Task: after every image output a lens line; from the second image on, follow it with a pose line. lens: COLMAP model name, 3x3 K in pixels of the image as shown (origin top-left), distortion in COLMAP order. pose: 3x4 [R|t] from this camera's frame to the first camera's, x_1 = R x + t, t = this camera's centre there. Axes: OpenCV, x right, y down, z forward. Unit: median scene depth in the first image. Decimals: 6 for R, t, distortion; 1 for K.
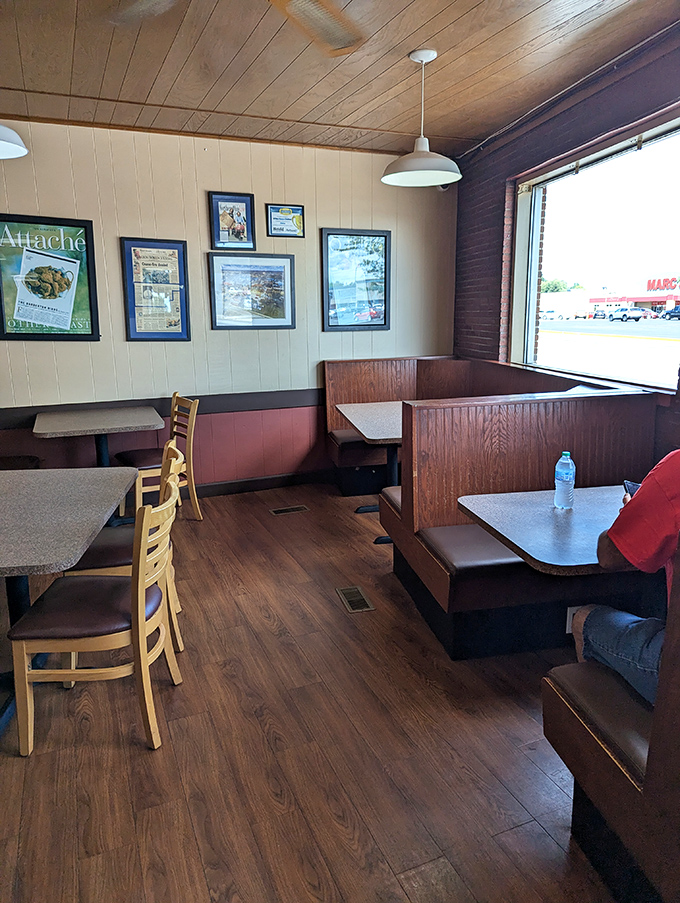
lens RADIAL K [[643.6, 0, 343.3], [0, 643.6, 446.1], [0, 0, 1]] dist [0.042888, -0.001776]
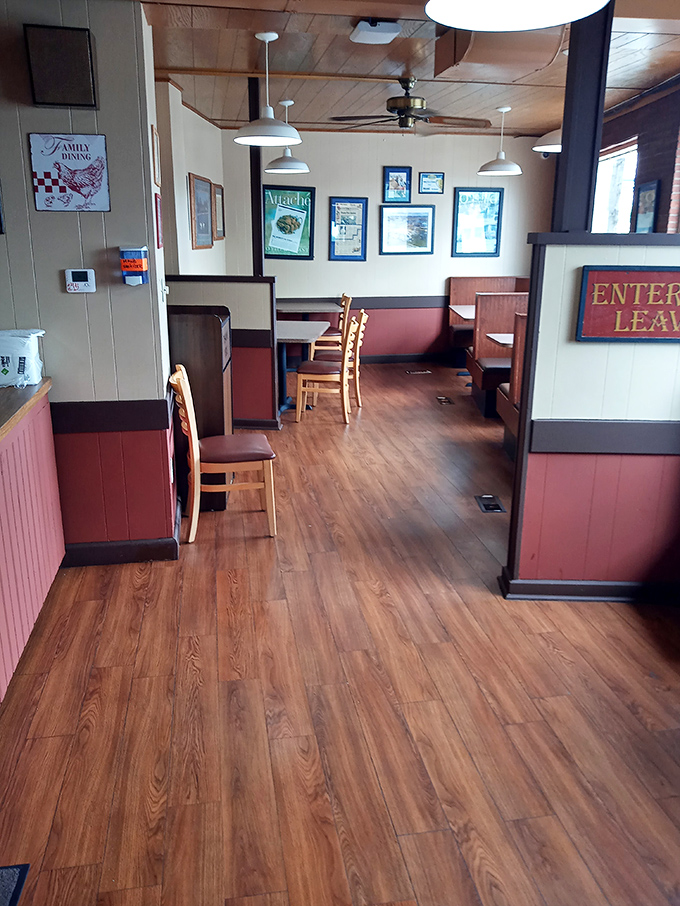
lens RADIAL K [[690.4, 0, 340.0], [0, 690.4, 456.5], [0, 0, 1]] dist [0.008953, -0.002479]
pose [[0.969129, 0.085408, -0.231291, 0.141251], [-0.063063, 0.992747, 0.102353, 0.149034], [0.238355, -0.084607, 0.967486, -0.726148]]
